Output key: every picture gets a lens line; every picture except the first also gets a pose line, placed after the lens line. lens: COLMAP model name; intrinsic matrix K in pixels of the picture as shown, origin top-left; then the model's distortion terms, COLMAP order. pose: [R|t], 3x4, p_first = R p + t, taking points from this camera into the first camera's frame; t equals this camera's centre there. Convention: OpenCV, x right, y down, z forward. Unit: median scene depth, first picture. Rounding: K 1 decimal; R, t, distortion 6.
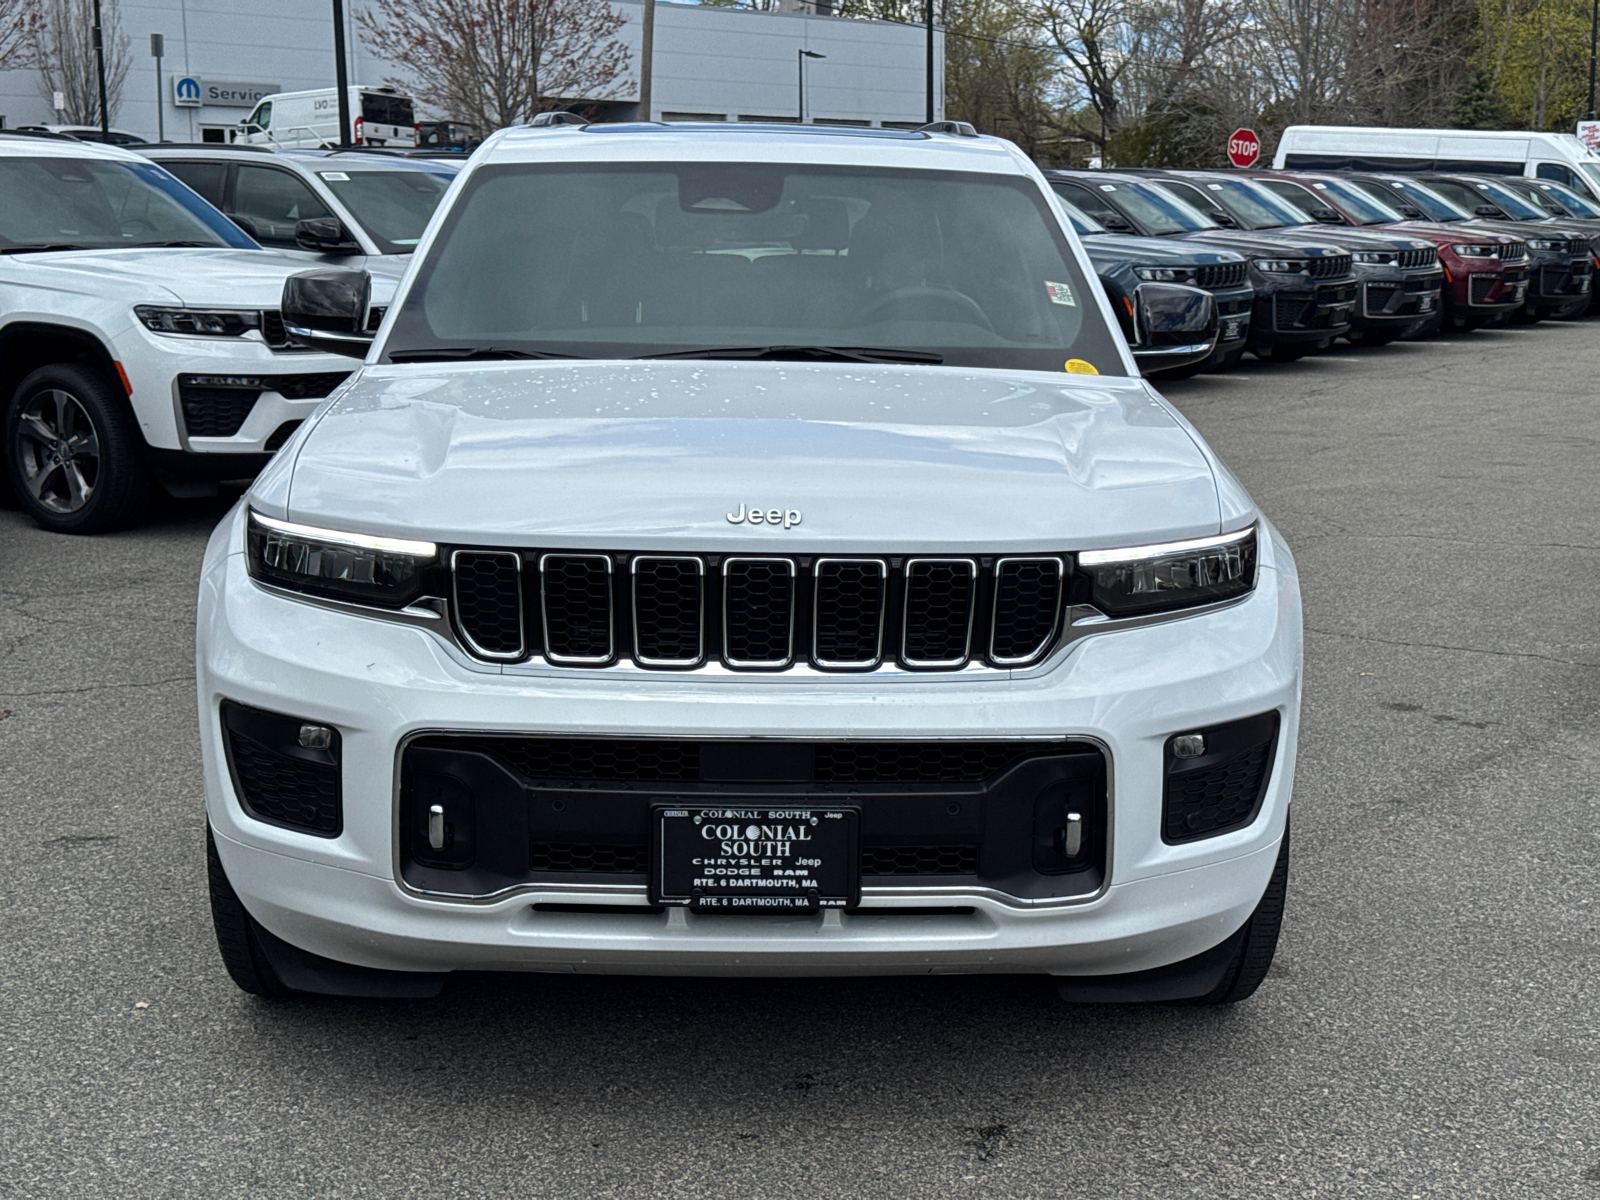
lens RADIAL K [[2244.2, 0, 814.9], [0, 2244.2, 614.9], [0, 0, 1]] dist [0.112215, 0.000000]
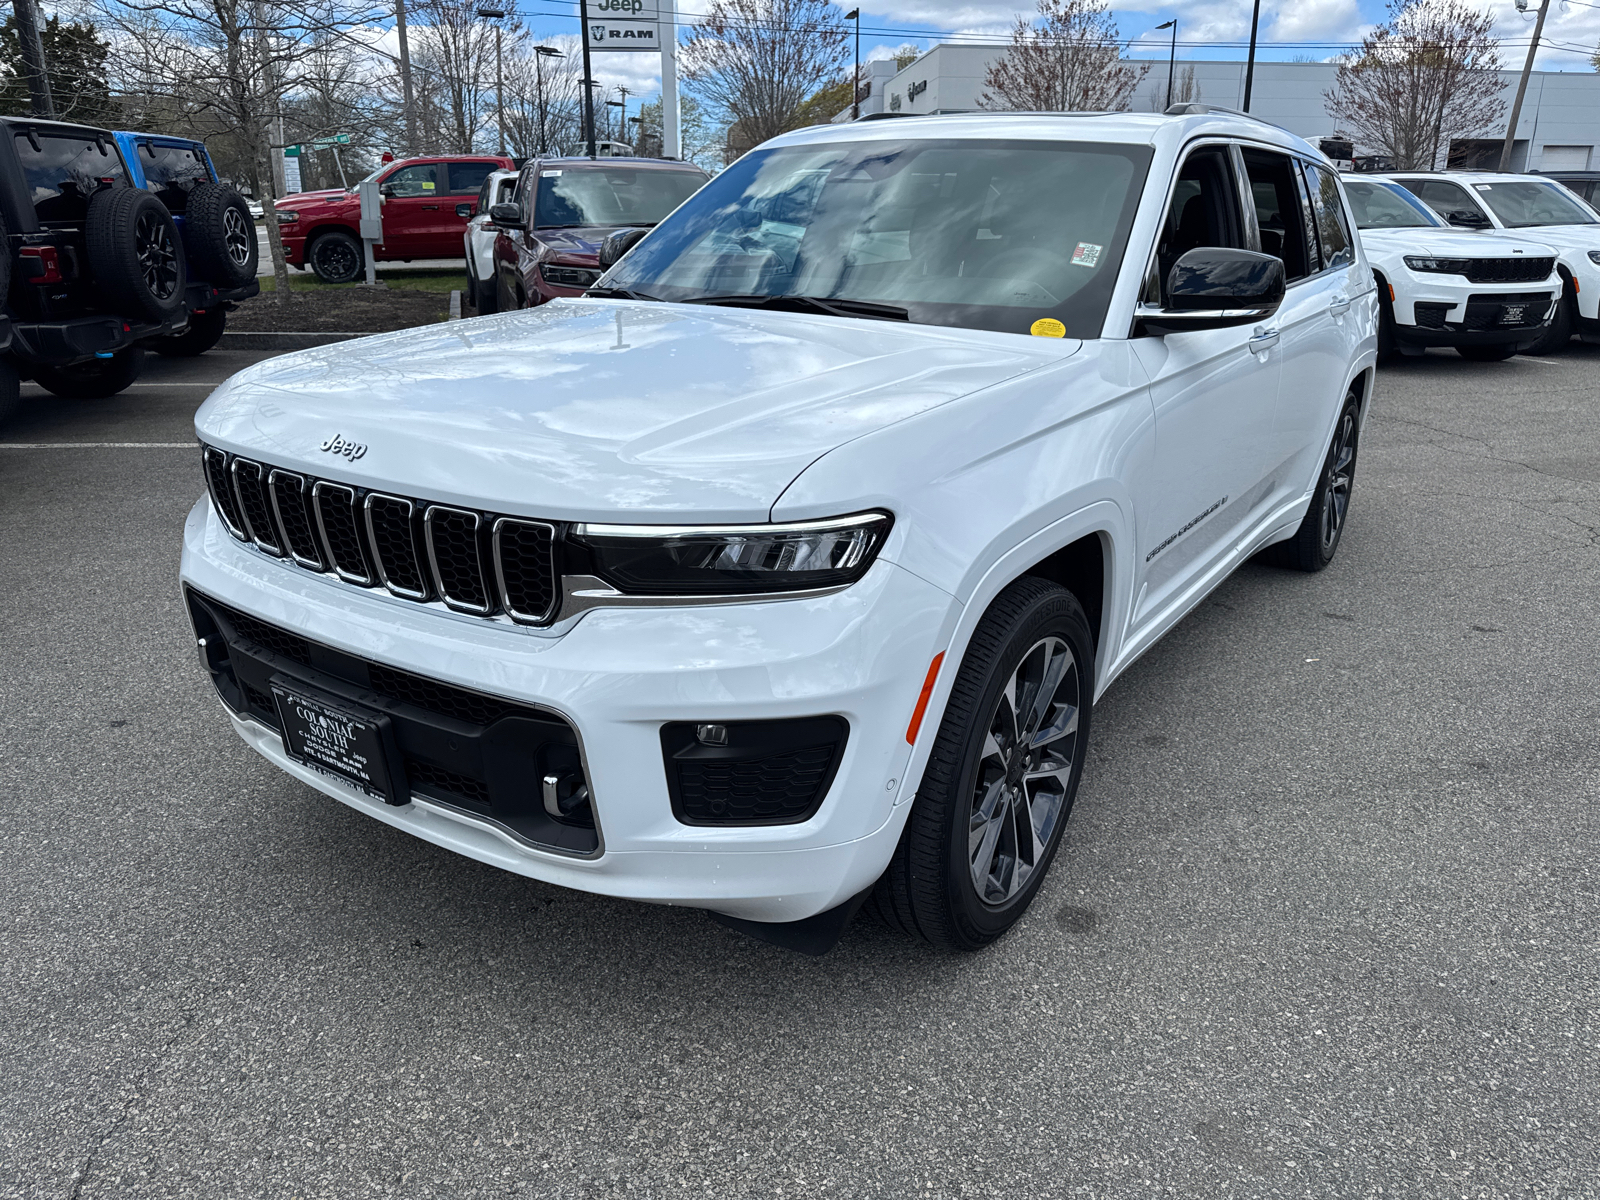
lens RADIAL K [[1142.9, 0, 807.9], [0, 1142.9, 606.4], [0, 0, 1]] dist [0.027958, -0.028290]
pose [[0.811156, 0.188755, -0.553531, 0.453677], [-0.102737, 0.977756, 0.182863, -0.087695], [0.575734, -0.091462, 0.812505, 0.620109]]
